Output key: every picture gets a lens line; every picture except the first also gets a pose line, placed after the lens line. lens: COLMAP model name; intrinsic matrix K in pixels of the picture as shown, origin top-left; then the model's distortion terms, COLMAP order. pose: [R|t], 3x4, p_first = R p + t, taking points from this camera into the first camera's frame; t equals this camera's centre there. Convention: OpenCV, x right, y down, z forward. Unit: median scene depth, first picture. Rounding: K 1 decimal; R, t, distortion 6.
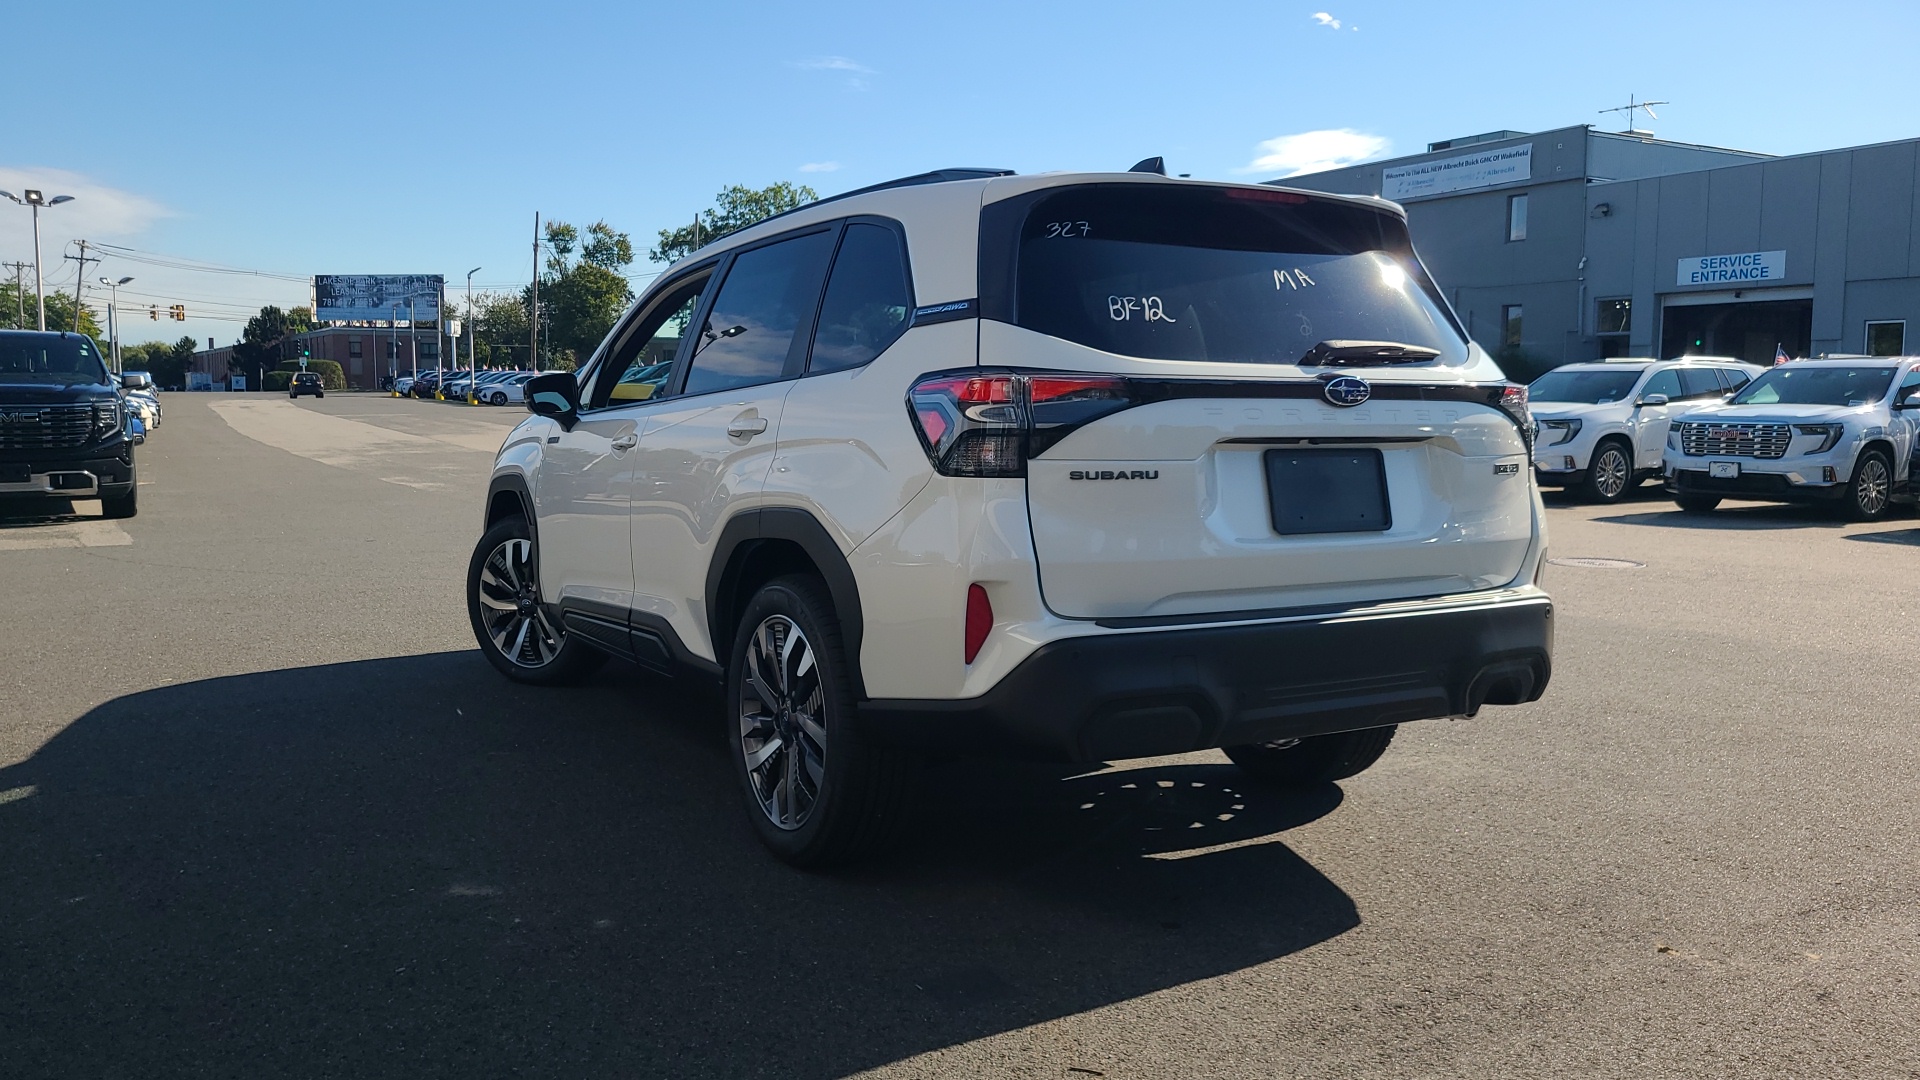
lens RADIAL K [[1521.6, 0, 960.0], [0, 1521.6, 540.0], [0, 0, 1]] dist [0.053805, 0.004016]
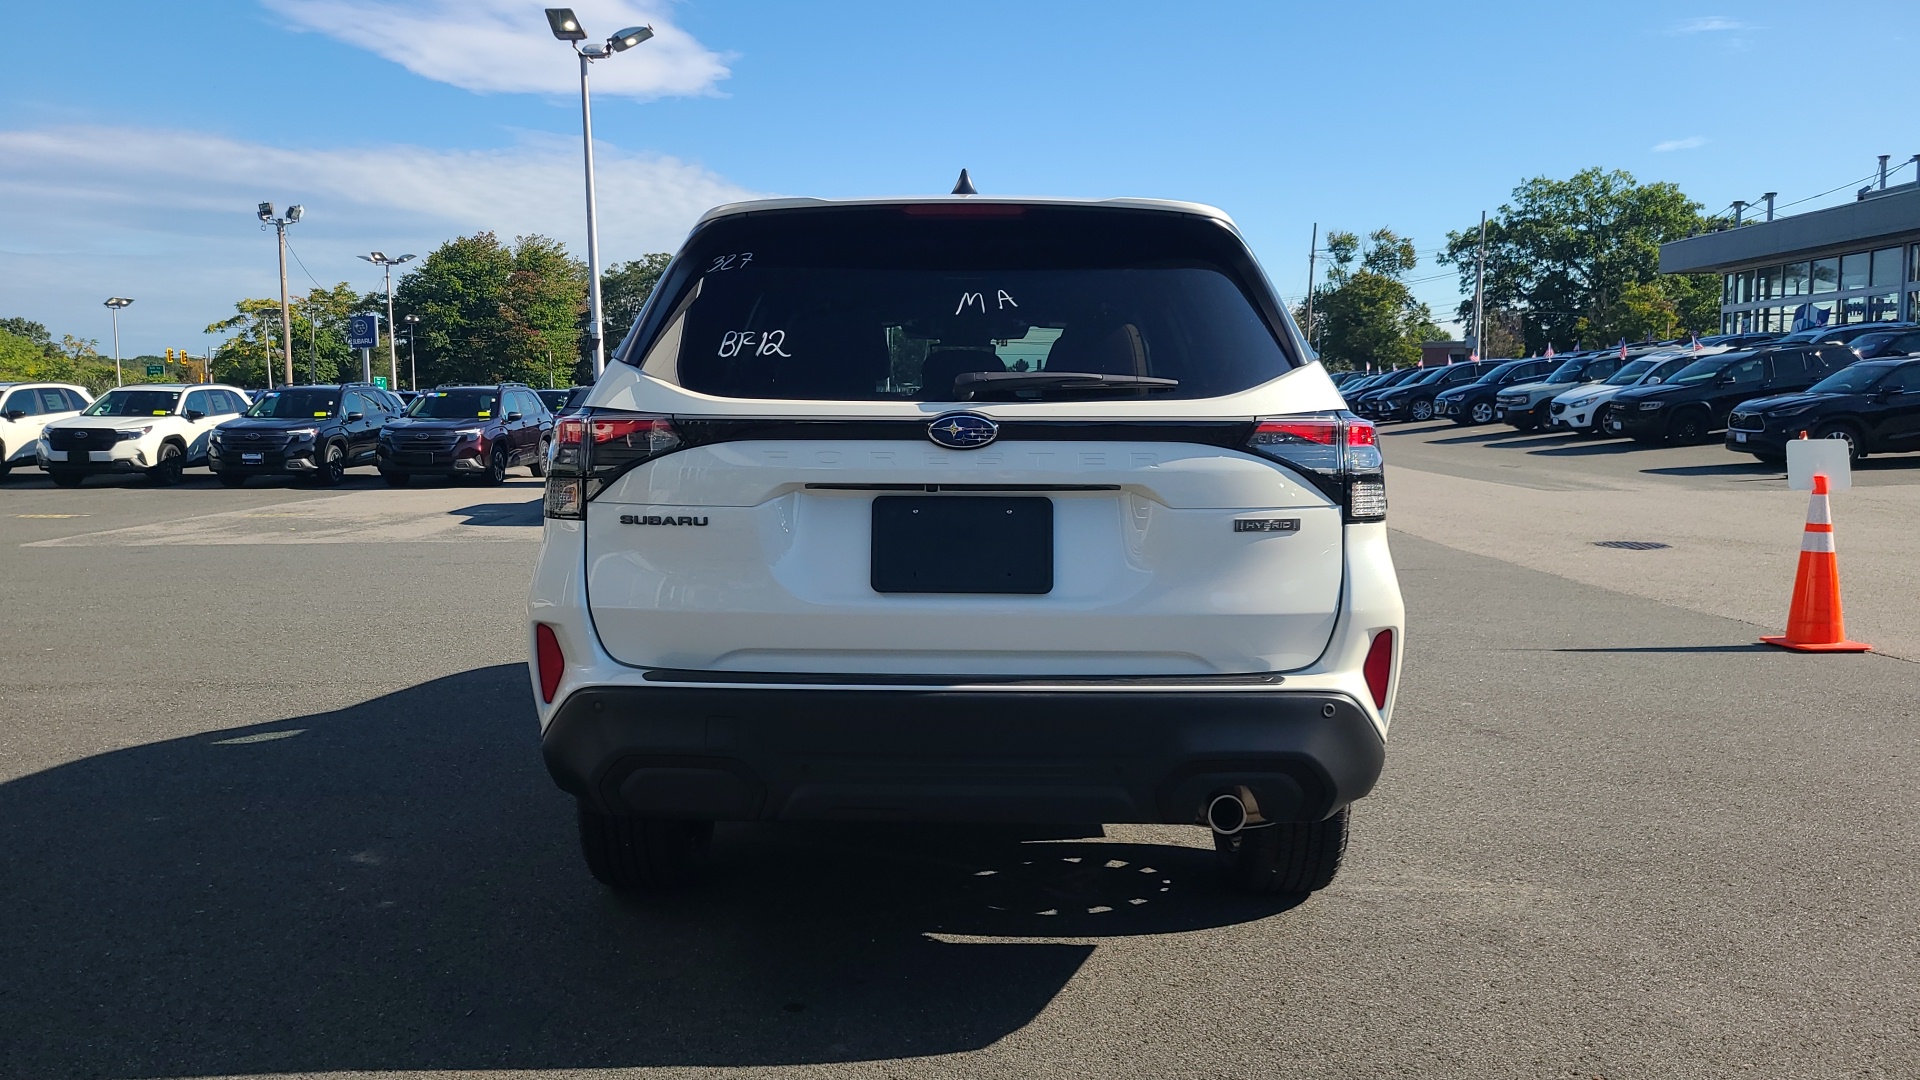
lens RADIAL K [[1527.4, 0, 960.0], [0, 1527.4, 540.0], [0, 0, 1]] dist [0.047333, -0.007128]
pose [[0.843533, 0.039440, -0.535628, 0.555983], [-0.041920, 0.999092, 0.007549, -0.032678], [0.535439, 0.016086, 0.844420, 0.207237]]
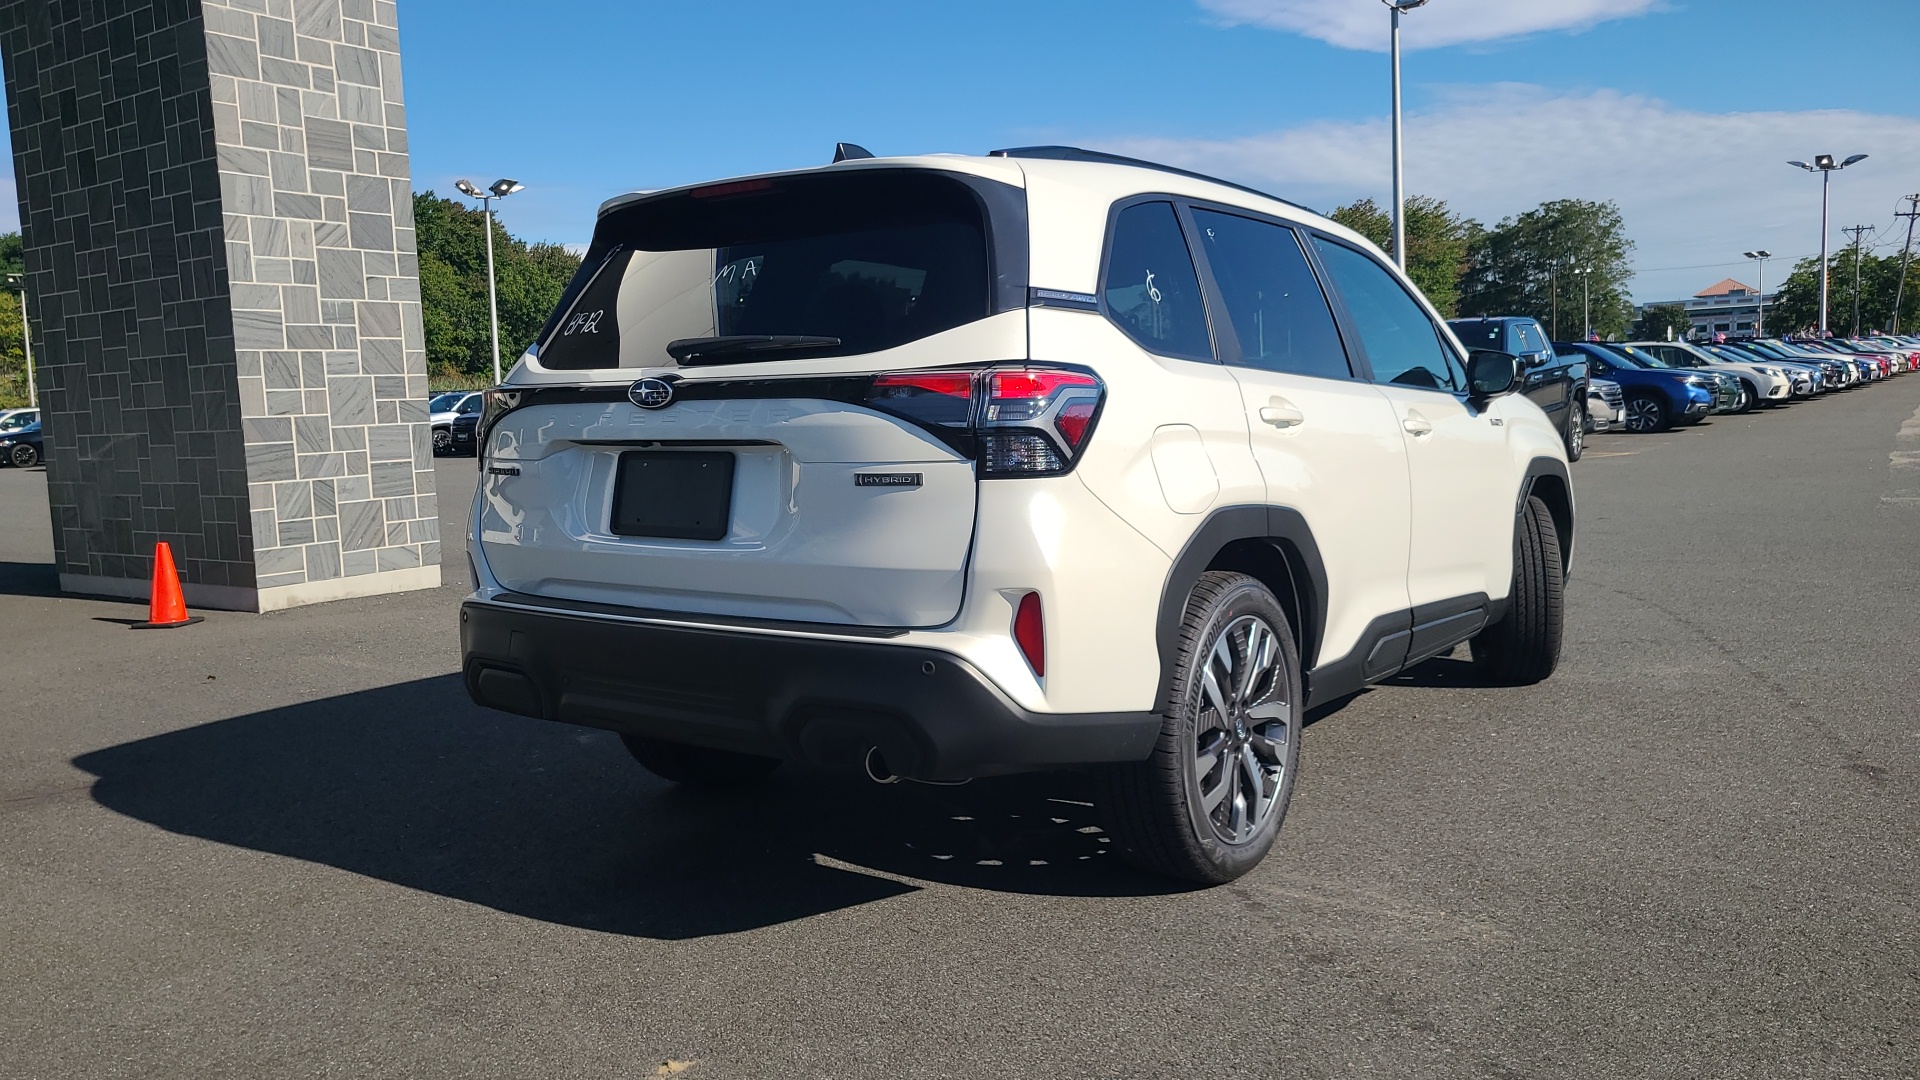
lens RADIAL K [[1526.0, 0, 902.8], [0, 1526.0, 572.5], [0, 0, 1]] dist [0.063672, -0.006997]
pose [[0.346935, 0.091856, -0.933380, 0.949121], [-0.050528, 0.995578, 0.079196, -0.052988], [0.936527, 0.019686, 0.350042, 0.624617]]
